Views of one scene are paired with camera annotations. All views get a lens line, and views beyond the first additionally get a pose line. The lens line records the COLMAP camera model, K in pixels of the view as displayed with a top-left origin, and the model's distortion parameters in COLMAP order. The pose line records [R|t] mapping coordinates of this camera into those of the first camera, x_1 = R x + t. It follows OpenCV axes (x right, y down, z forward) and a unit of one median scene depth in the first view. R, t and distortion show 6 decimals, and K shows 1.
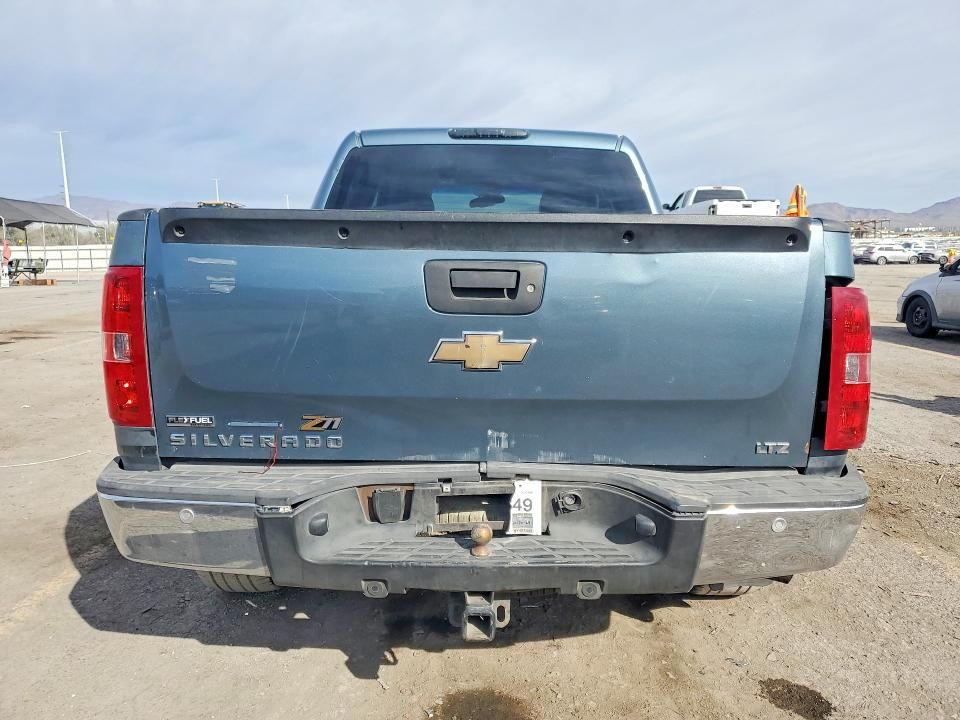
lens RADIAL K [[735.6, 0, 480.0], [0, 735.6, 360.0], [0, 0, 1]] dist [0.004175, 0.010530]
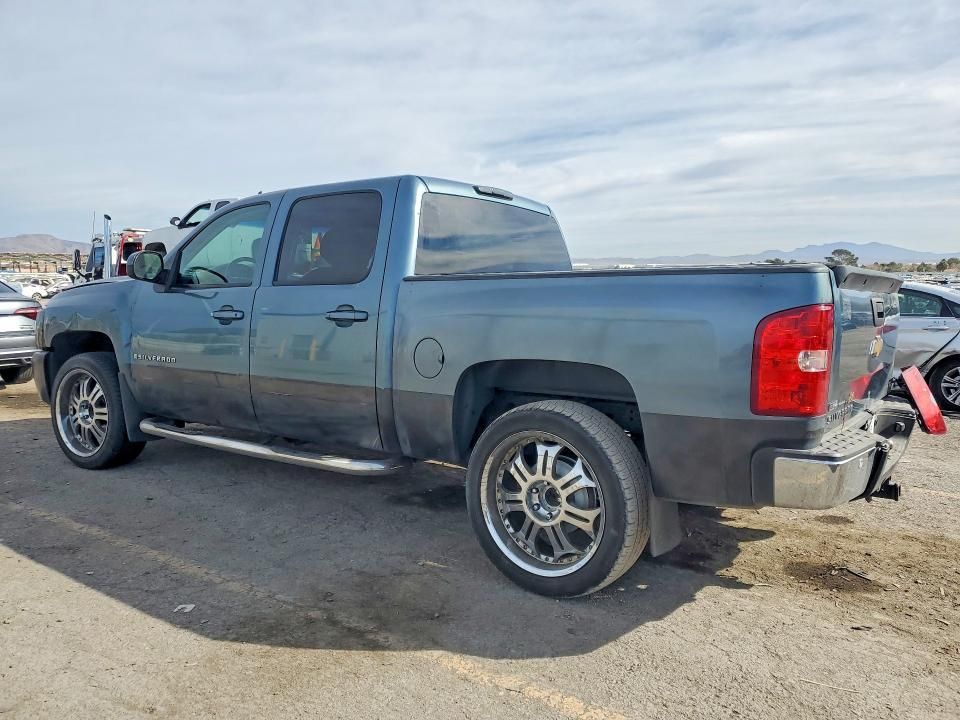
lens RADIAL K [[735.6, 0, 480.0], [0, 735.6, 360.0], [0, 0, 1]] dist [0.004175, 0.010530]
pose [[0.569993, -0.055835, 0.819750, -1.524086], [0.104572, 0.994505, -0.004974, -0.050821], [-0.814968, 0.088558, 0.572700, 0.543774]]
